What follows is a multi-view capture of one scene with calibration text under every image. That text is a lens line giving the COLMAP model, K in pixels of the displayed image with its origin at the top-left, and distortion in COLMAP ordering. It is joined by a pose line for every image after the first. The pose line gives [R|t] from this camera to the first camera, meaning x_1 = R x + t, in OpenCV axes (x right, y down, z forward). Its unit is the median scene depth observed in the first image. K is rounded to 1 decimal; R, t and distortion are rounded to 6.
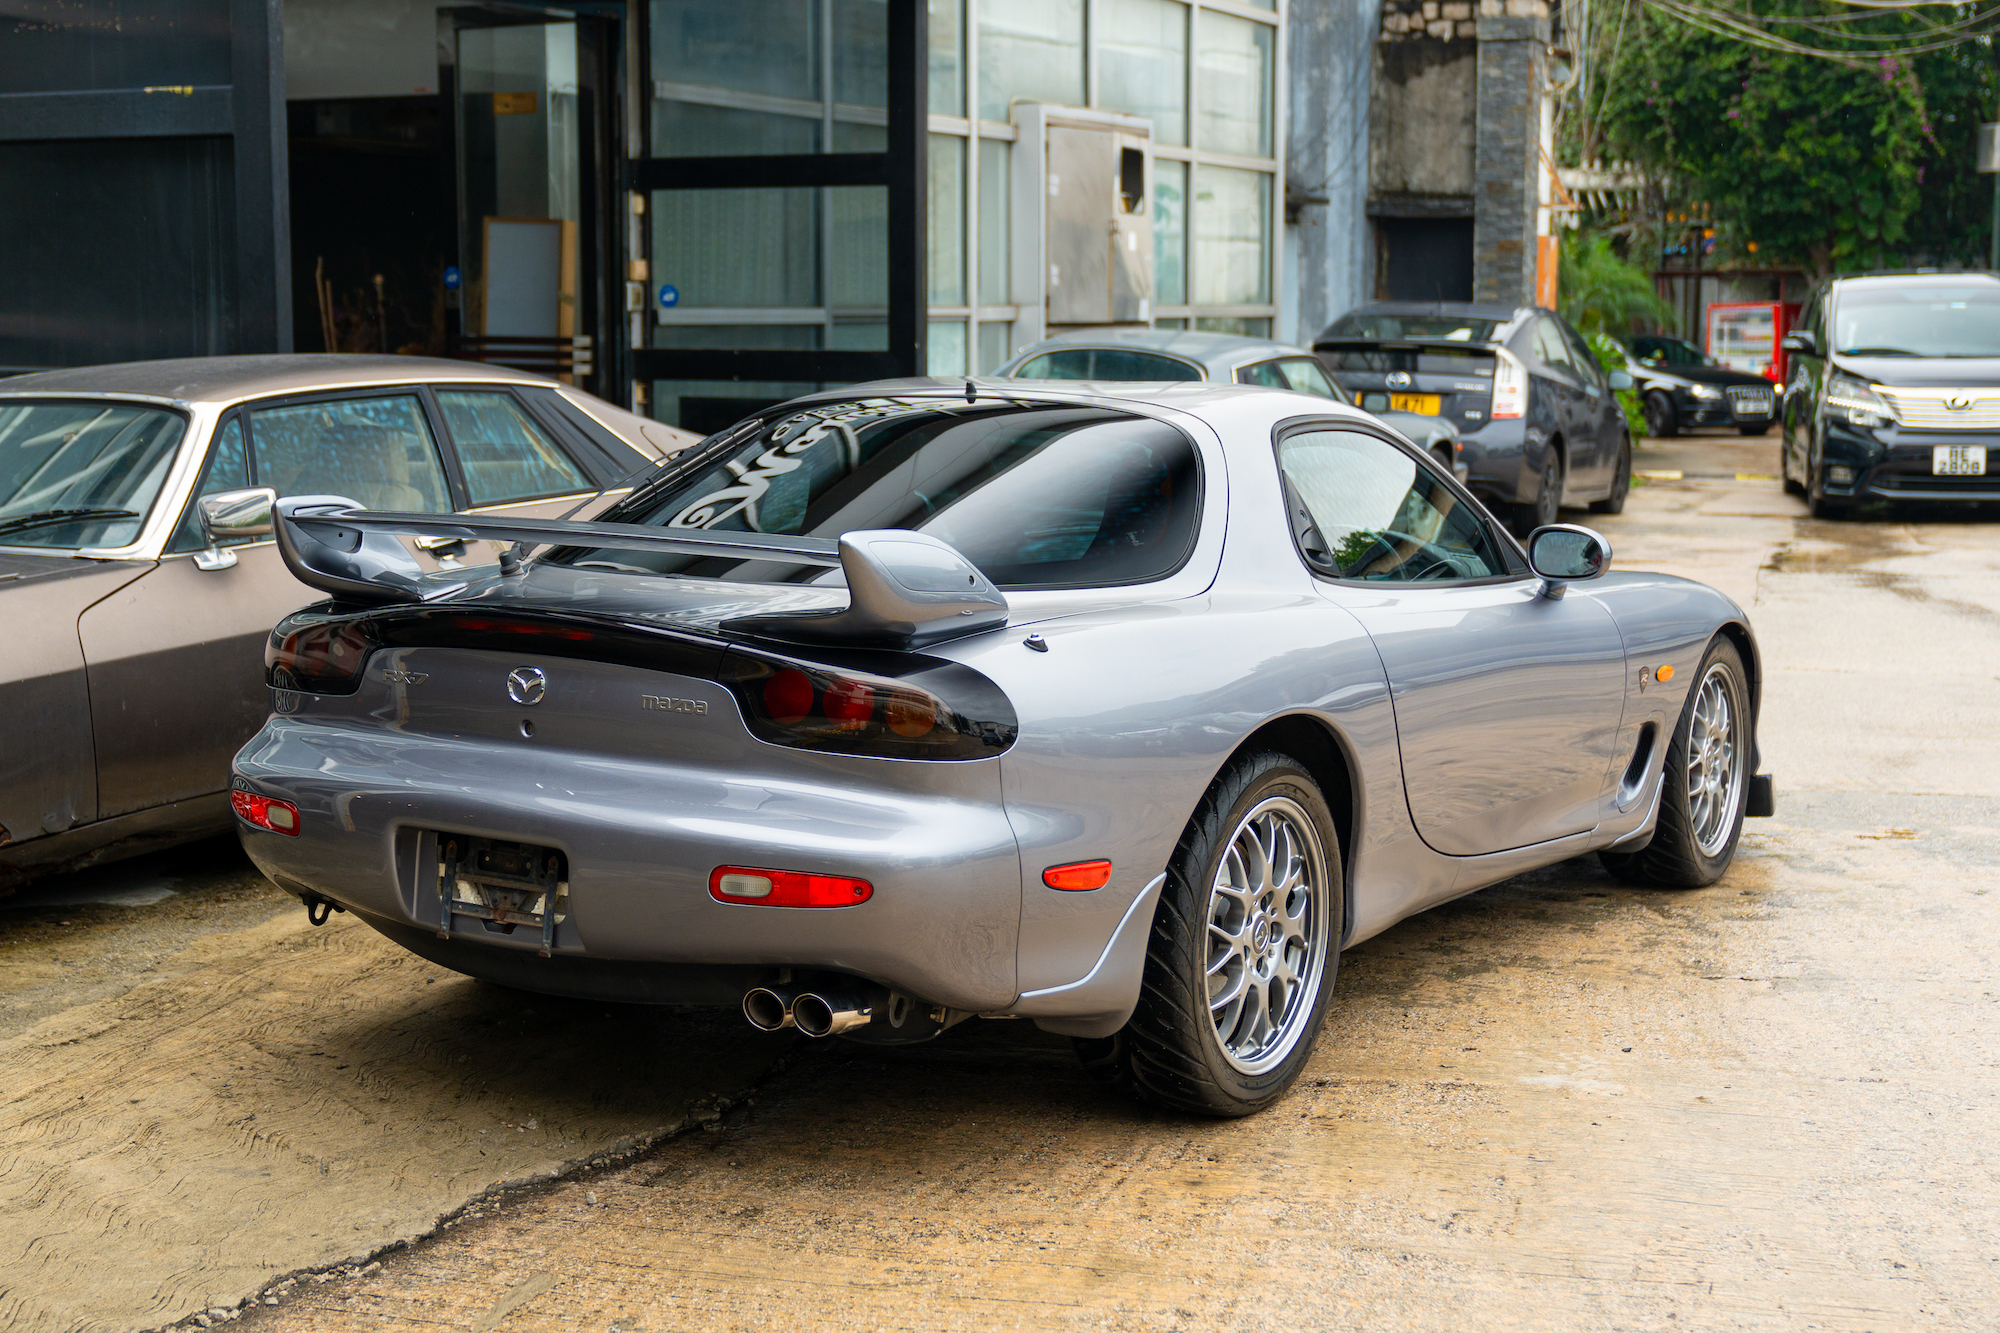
lens RADIAL K [[2746.3, 0, 1000.9], [0, 2746.3, 664.2], [0, 0, 1]] dist [0.016376, 0.000000]
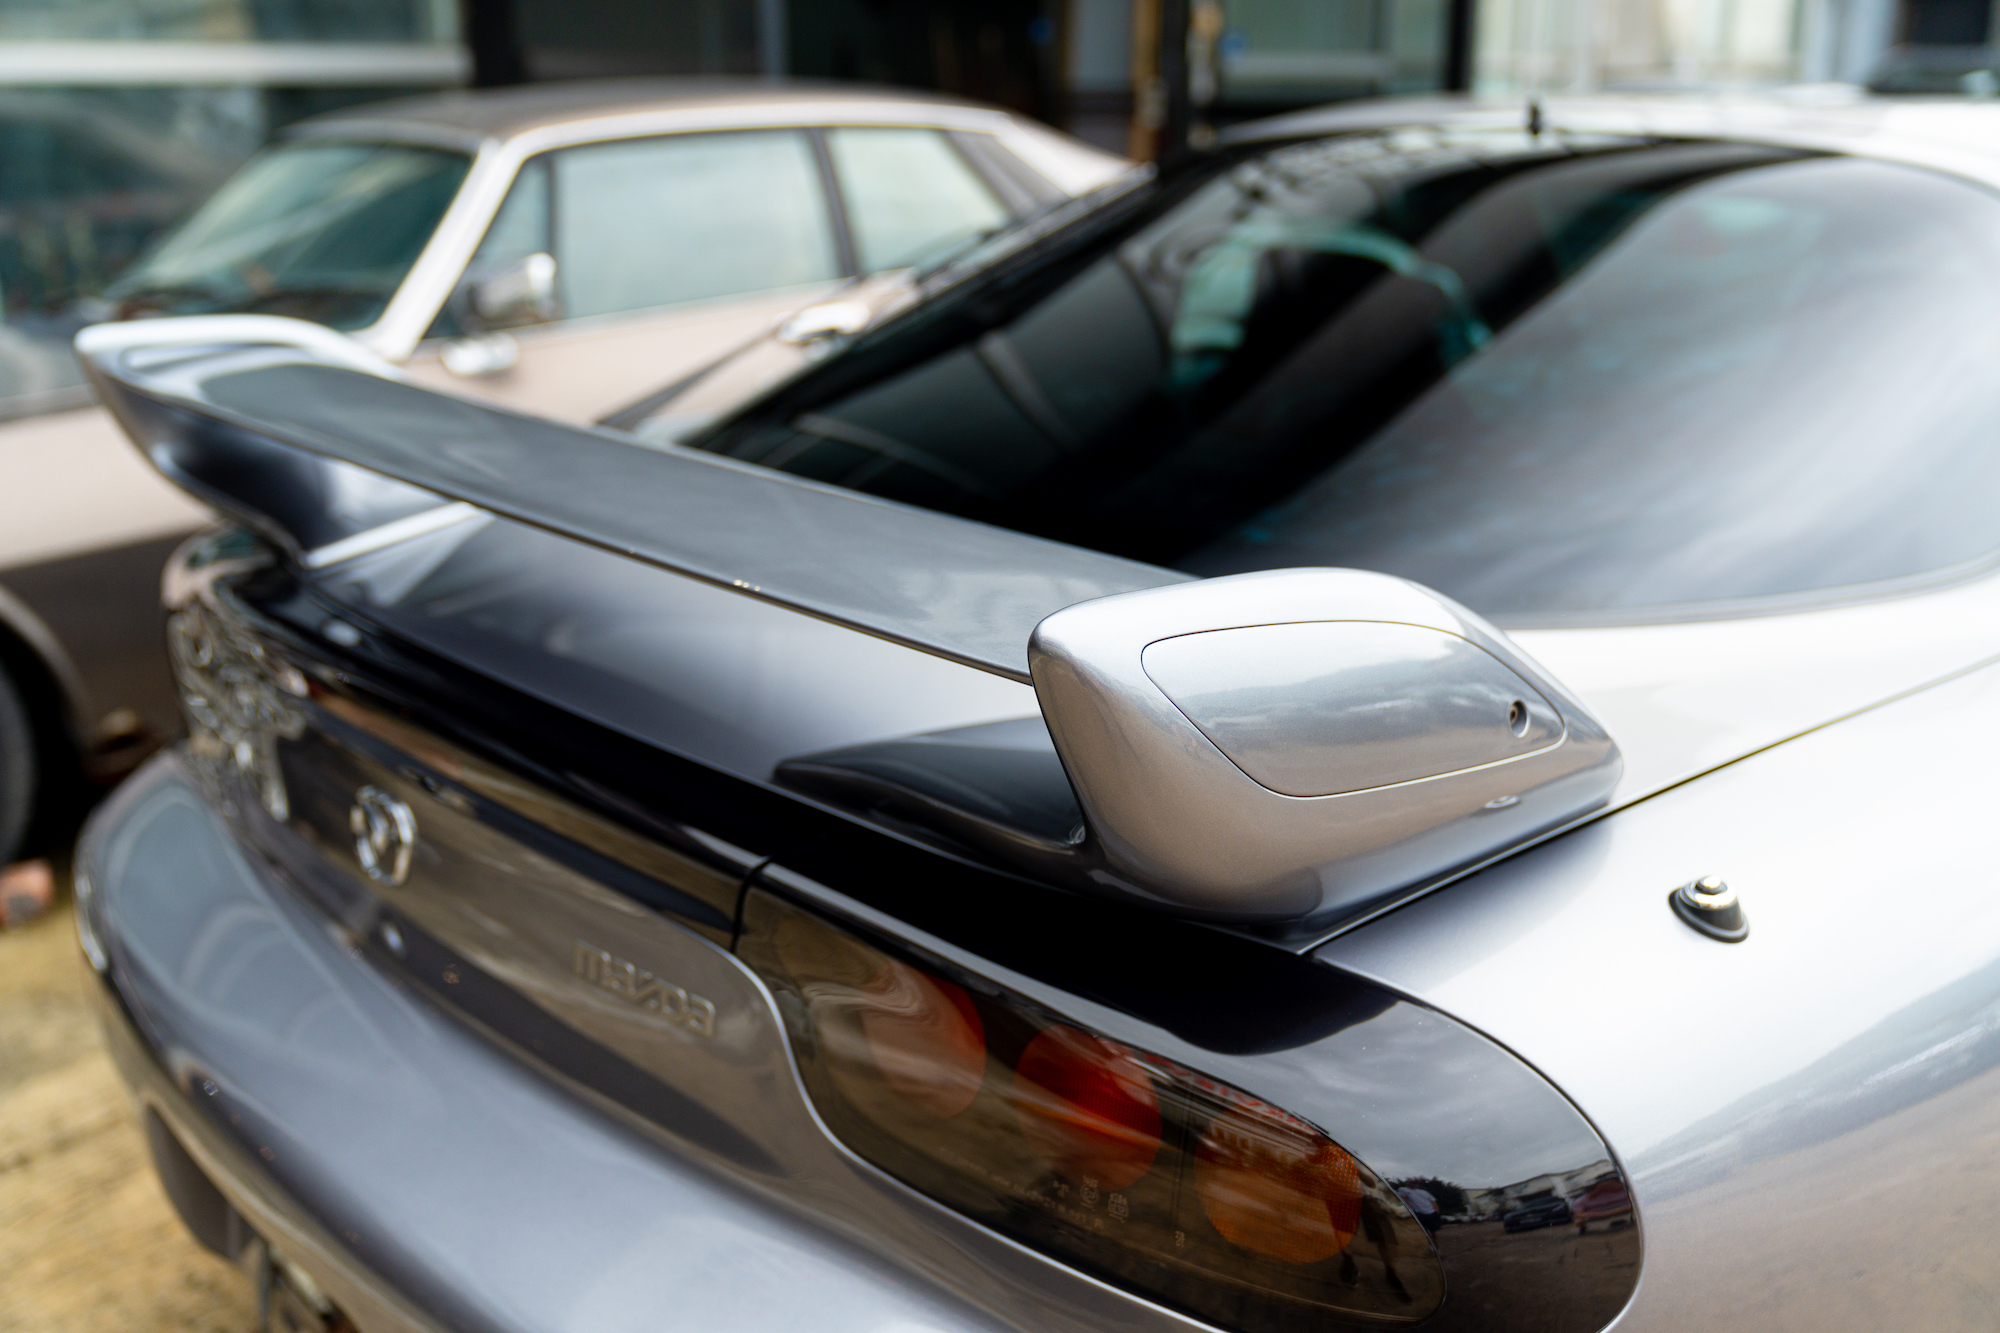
lens RADIAL K [[1908.2, 0, 1001.1], [0, 1908.2, 664.3], [0, 0, 1]] dist [-0.009416, 0.000000]
pose [[0.963031, 0.070867, -0.259904, -0.006377], [-0.025922, 0.984679, 0.172439, -0.047944], [0.268142, -0.159327, 0.950113, 0.513336]]
